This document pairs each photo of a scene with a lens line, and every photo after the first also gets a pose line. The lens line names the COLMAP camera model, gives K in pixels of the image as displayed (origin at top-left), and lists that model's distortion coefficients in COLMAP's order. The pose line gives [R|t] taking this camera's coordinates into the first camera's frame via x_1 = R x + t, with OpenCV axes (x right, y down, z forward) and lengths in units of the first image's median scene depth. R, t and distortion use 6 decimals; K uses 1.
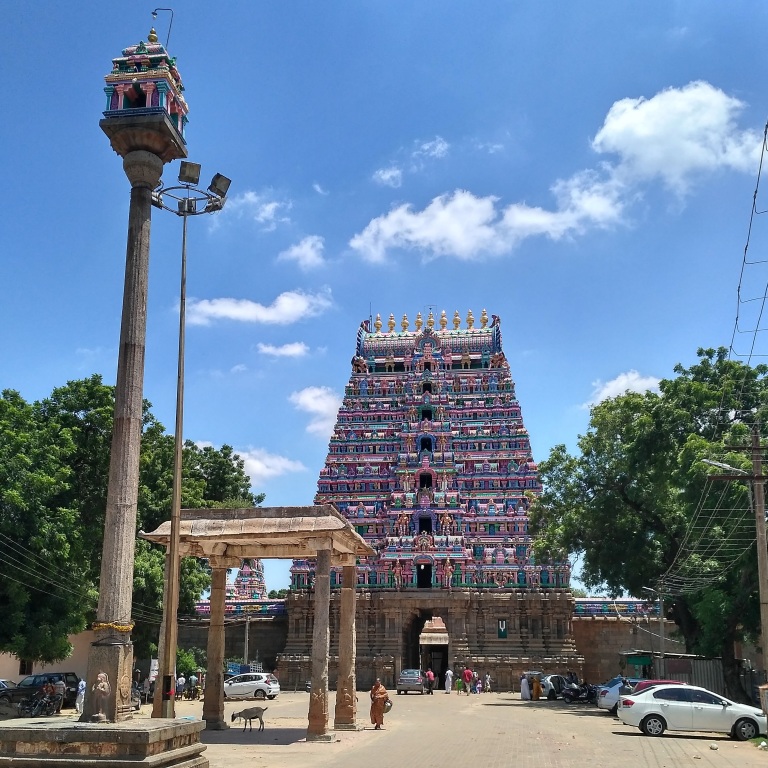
lens RADIAL K [[916.2, 0, 373.0], [0, 916.2, 426.5], [0, 0, 1]] dist [0.080383, 0.000000]
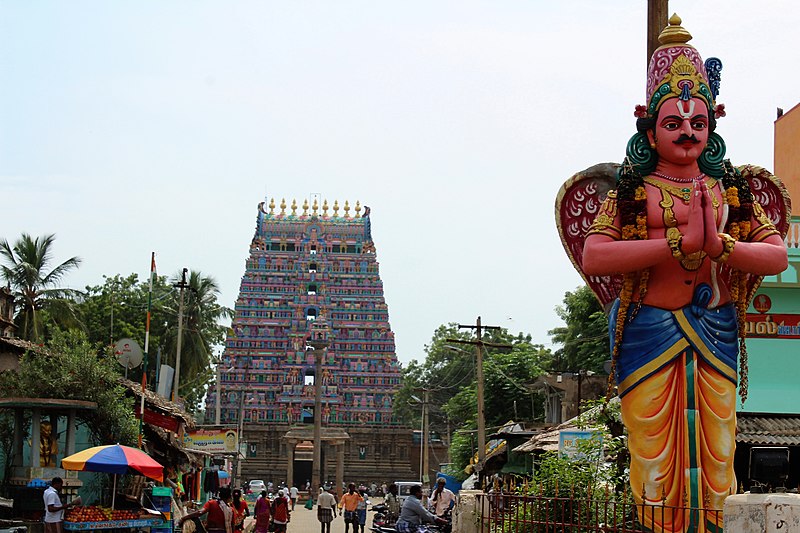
lens RADIAL K [[1478.9, 0, 400.2], [0, 1478.9, 266.7], [0, 0, 1]] dist [0.045229, 0.000000]
pose [[0.977277, 0.043621, 0.207429, -0.280567], [-0.067278, 0.991828, 0.108398, -0.307118], [-0.201006, -0.119890, 0.972226, -1.158987]]
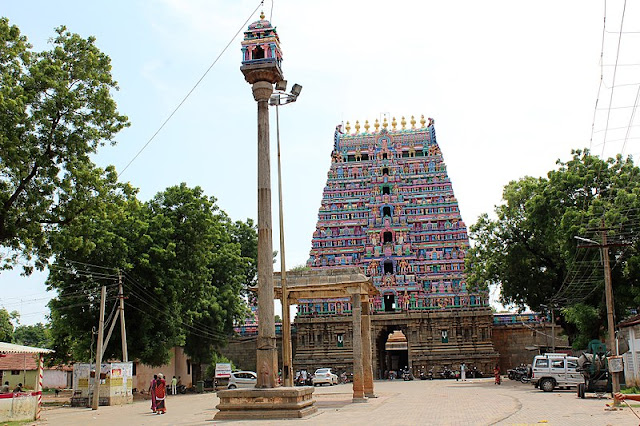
lens RADIAL K [[693.5, 0, 321.4], [0, 693.5, 210.2], [0, 0, 1]] dist [-0.084721, 0.000000]
pose [[0.999075, -0.039664, -0.016627, -0.027480], [0.040110, 0.998819, 0.027409, -0.017314], [0.015520, -0.028050, 0.999486, -0.083795]]
